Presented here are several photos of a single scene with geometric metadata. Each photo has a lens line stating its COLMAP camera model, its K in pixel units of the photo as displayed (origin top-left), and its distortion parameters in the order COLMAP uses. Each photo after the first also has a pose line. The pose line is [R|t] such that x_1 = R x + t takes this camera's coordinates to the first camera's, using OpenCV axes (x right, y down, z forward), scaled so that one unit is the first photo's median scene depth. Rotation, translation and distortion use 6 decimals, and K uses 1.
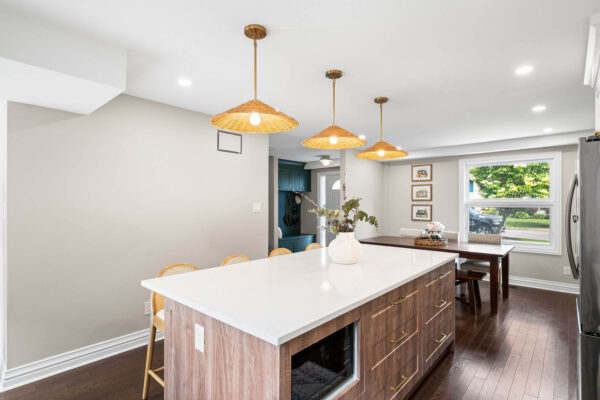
lens RADIAL K [[303.4, 0, 300.0], [0, 303.4, 200.0], [0, 0, 1]] dist [-0.002528, -0.000301]
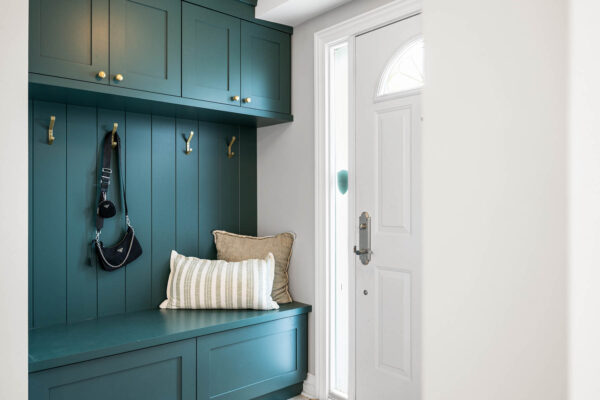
lens RADIAL K [[459.2, 0, 300.0], [0, 459.2, 200.0], [0, 0, 1]] dist [-0.001778, 0.000164]
pose [[0.993686, -0.007489, -0.111946, 0.089142], [0.007917, 0.999963, 0.003374, 0.034592], [0.111917, -0.004239, 0.993709, 0.710118]]
